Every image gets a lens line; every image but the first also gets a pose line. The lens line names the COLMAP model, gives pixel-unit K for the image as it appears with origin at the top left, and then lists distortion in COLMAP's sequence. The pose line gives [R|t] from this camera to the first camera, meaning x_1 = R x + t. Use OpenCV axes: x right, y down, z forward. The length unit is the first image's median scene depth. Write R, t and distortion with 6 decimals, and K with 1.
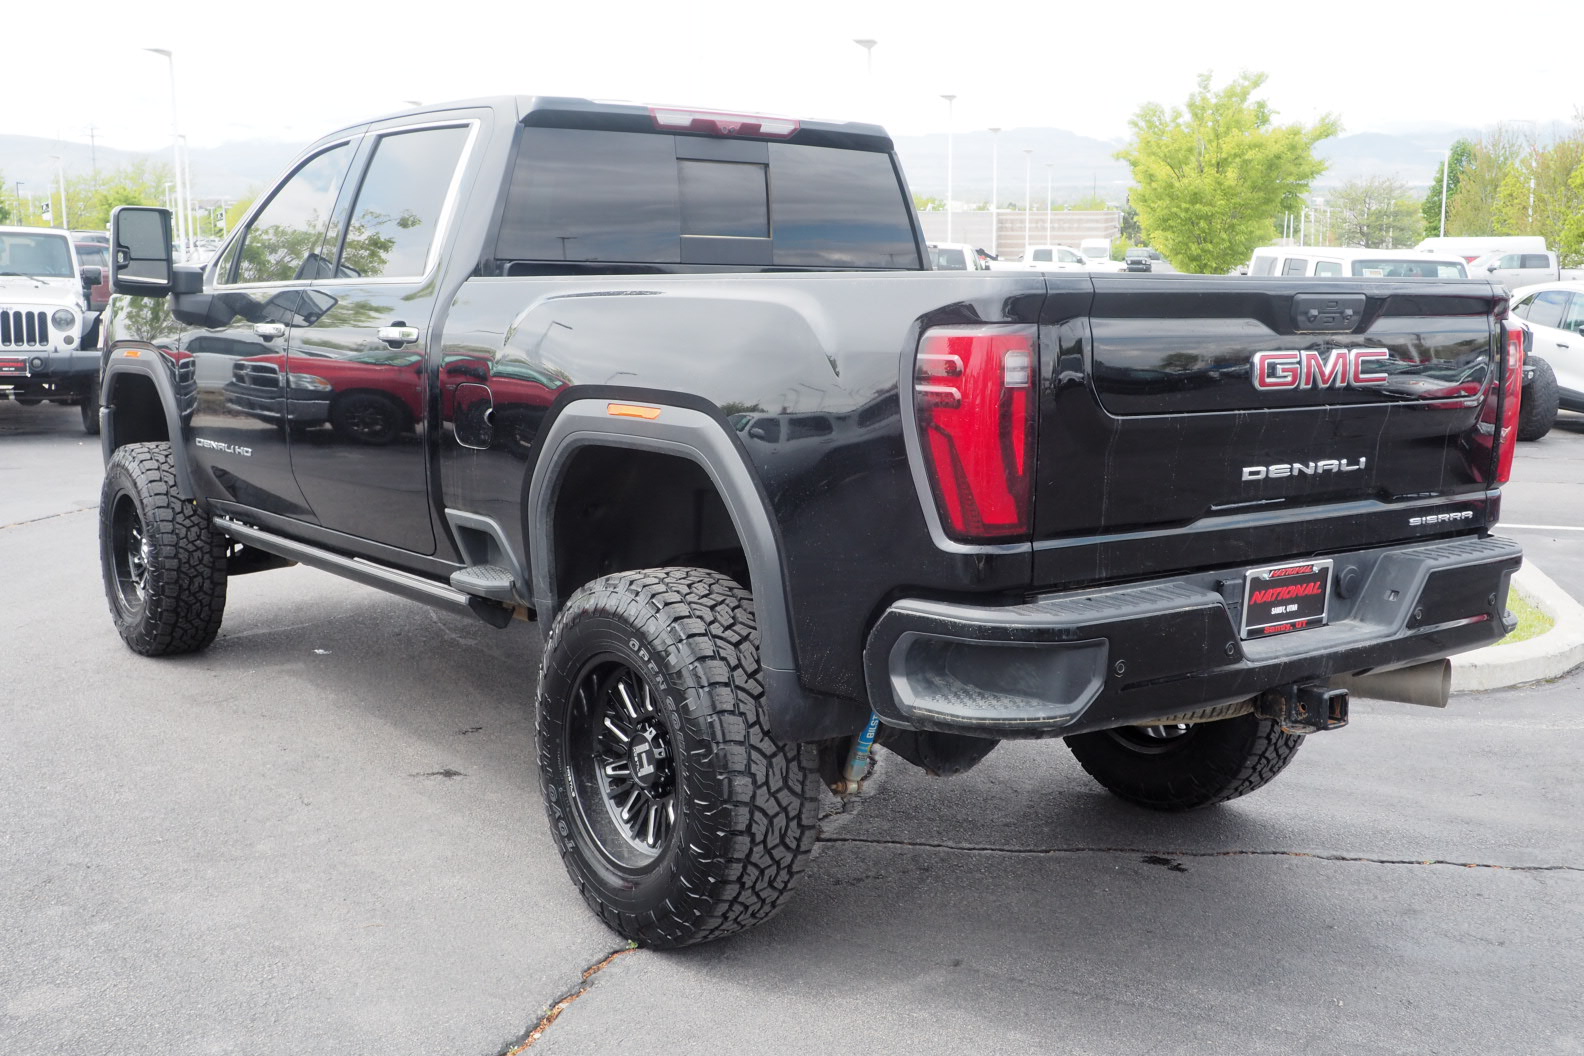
lens RADIAL K [[1737.4, 0, 793.1], [0, 1737.4, 519.5], [0, 0, 1]] dist [-0.015659, 0.000000]
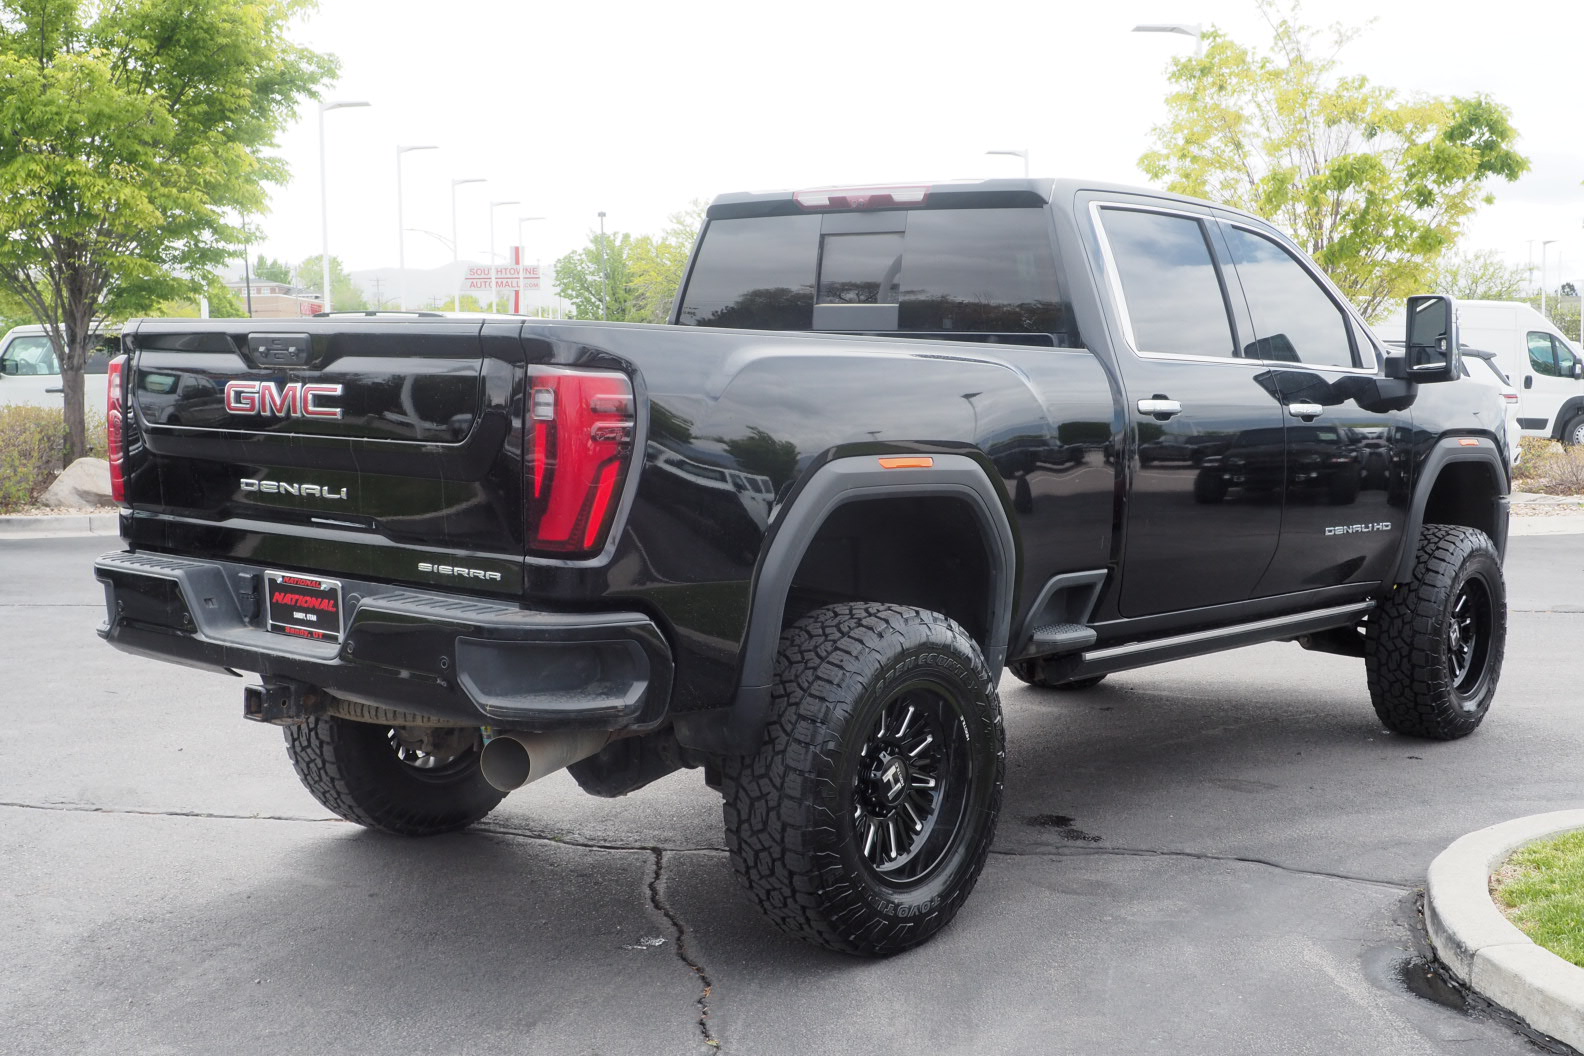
lens RADIAL K [[1915.8, 0, 789.3], [0, 1915.8, 533.5], [0, 0, 1]] dist [-0.014433, 0.000000]
pose [[0.234267, 0.080824, -0.968807, 1.538563], [-0.150669, 0.987516, 0.045951, -0.103958], [0.960426, 0.135204, 0.243520, 0.989886]]
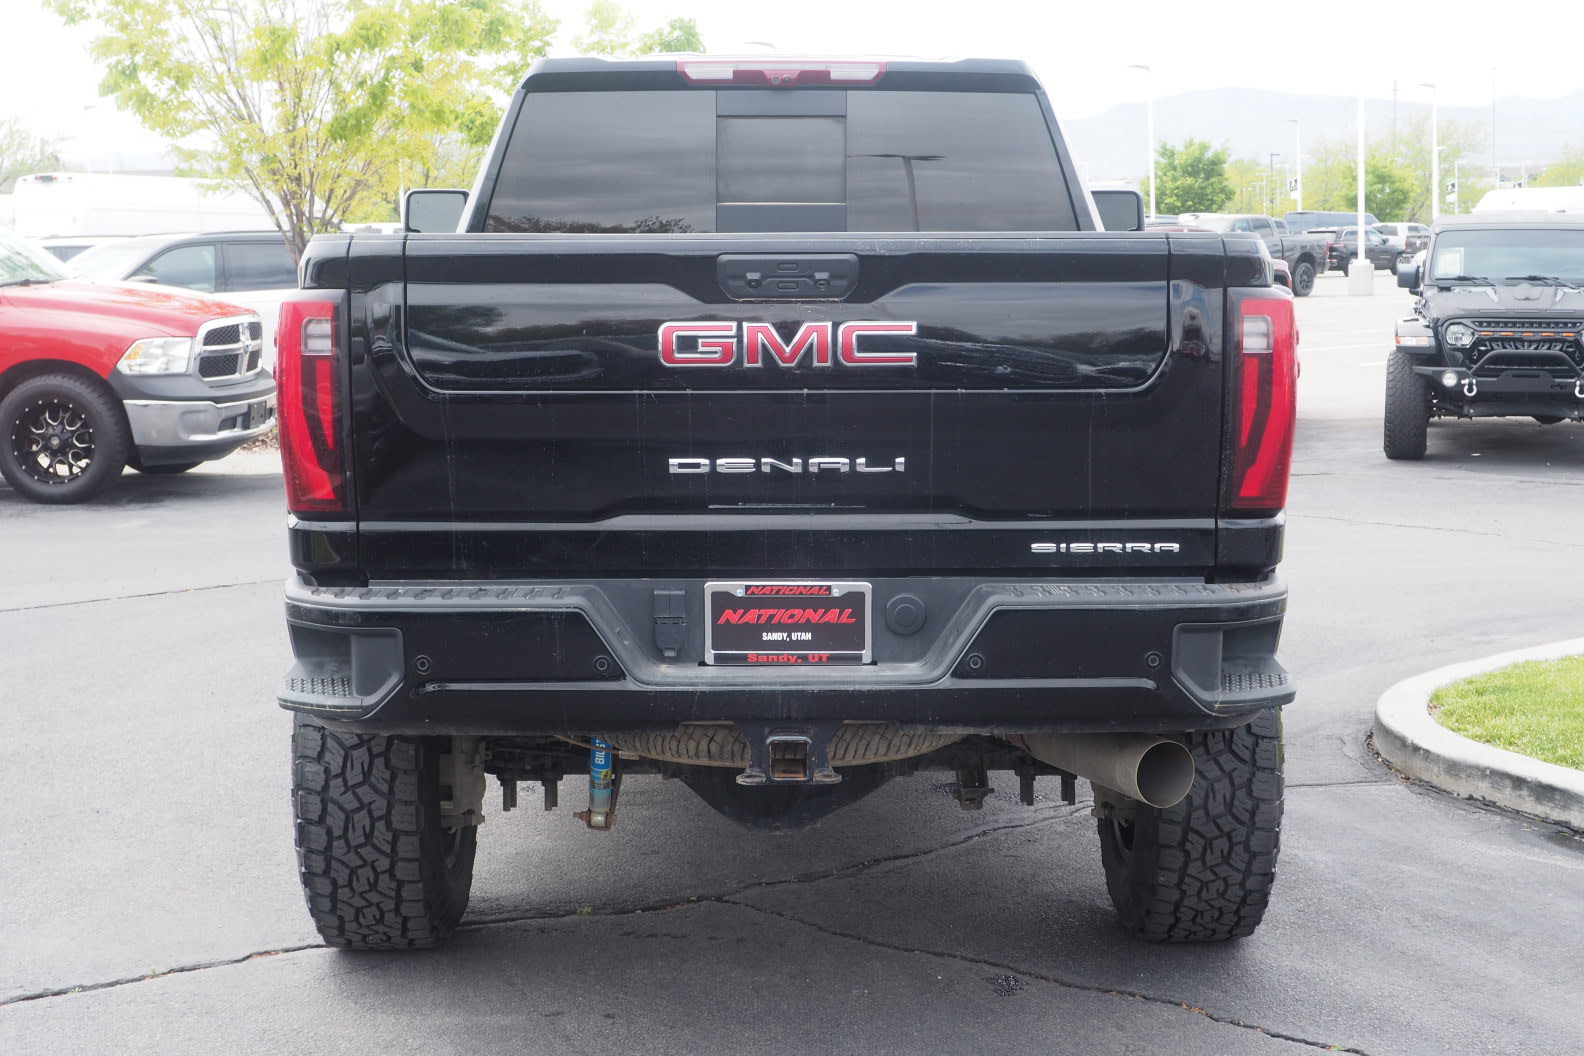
lens RADIAL K [[2335.5, 0, 791.2], [0, 2335.5, 528.2], [0, 0, 1]] dist [-0.008106, 0.000000]
pose [[0.806512, 0.053153, -0.588824, 0.933183], [-0.069629, 0.997559, -0.005321, 0.006112], [0.587104, 0.045290, 0.808244, 0.101902]]
